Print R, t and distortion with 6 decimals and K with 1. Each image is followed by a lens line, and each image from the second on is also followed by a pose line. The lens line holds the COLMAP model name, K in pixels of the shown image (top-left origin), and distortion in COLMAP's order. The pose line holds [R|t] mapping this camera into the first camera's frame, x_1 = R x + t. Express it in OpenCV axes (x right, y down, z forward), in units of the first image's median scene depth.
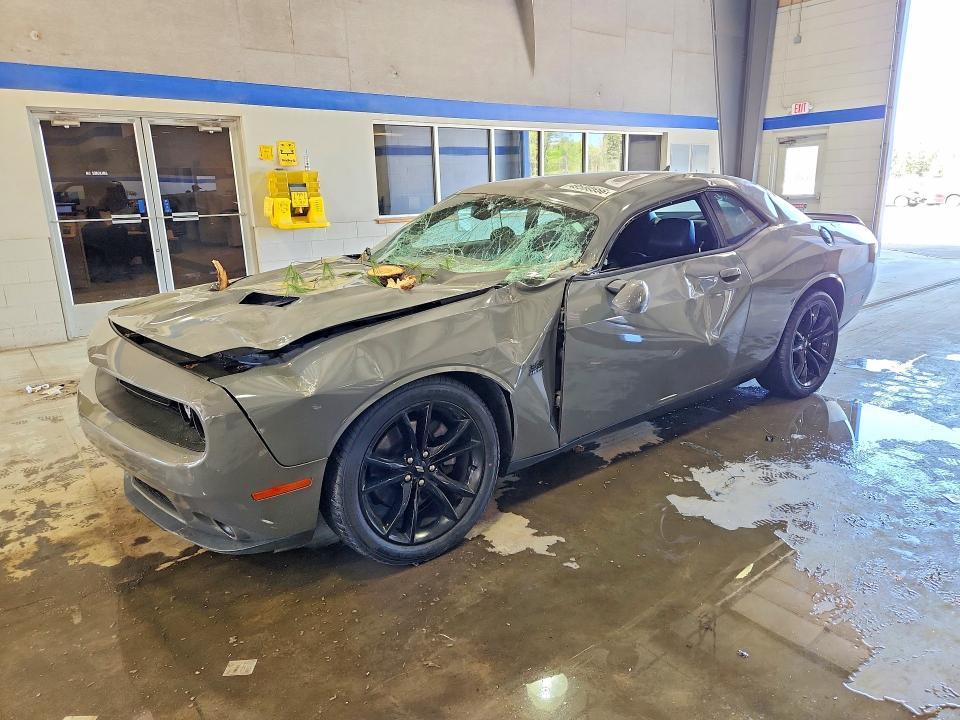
lens RADIAL K [[653.0, 0, 466.8], [0, 653.0, 359.8], [0, 0, 1]] dist [0.087370, -0.075151]
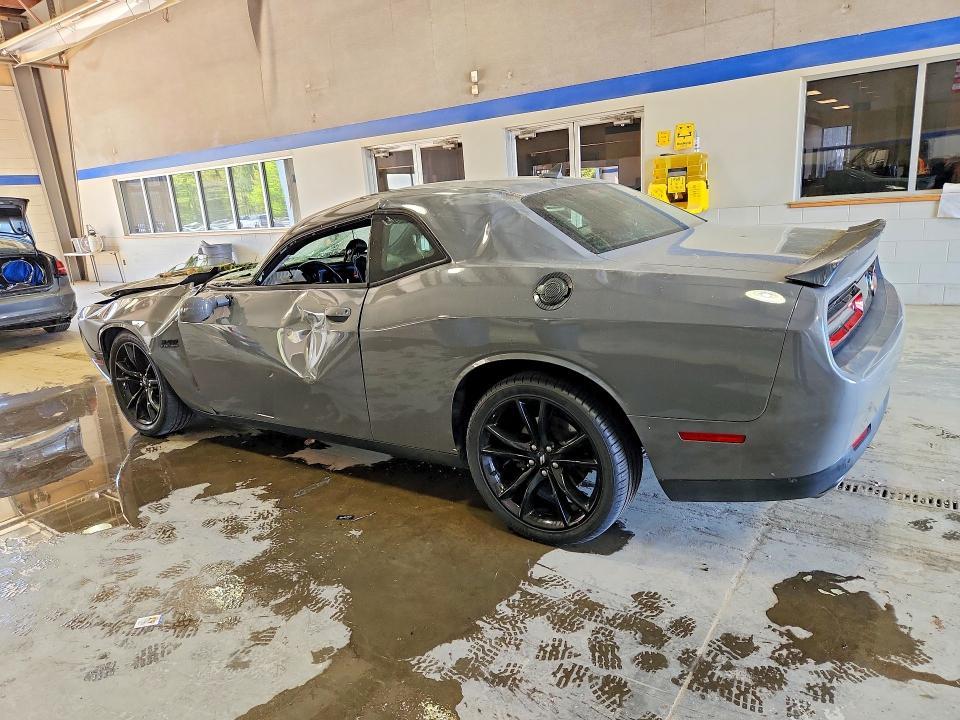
lens RADIAL K [[653.0, 0, 466.8], [0, 653.0, 359.8], [0, 0, 1]] dist [0.087370, -0.075151]
pose [[0.274435, 0.237507, -0.931813, 0.617911], [-0.178073, 0.964810, 0.193472, -0.129360], [0.944974, 0.112835, 0.307071, 0.445658]]
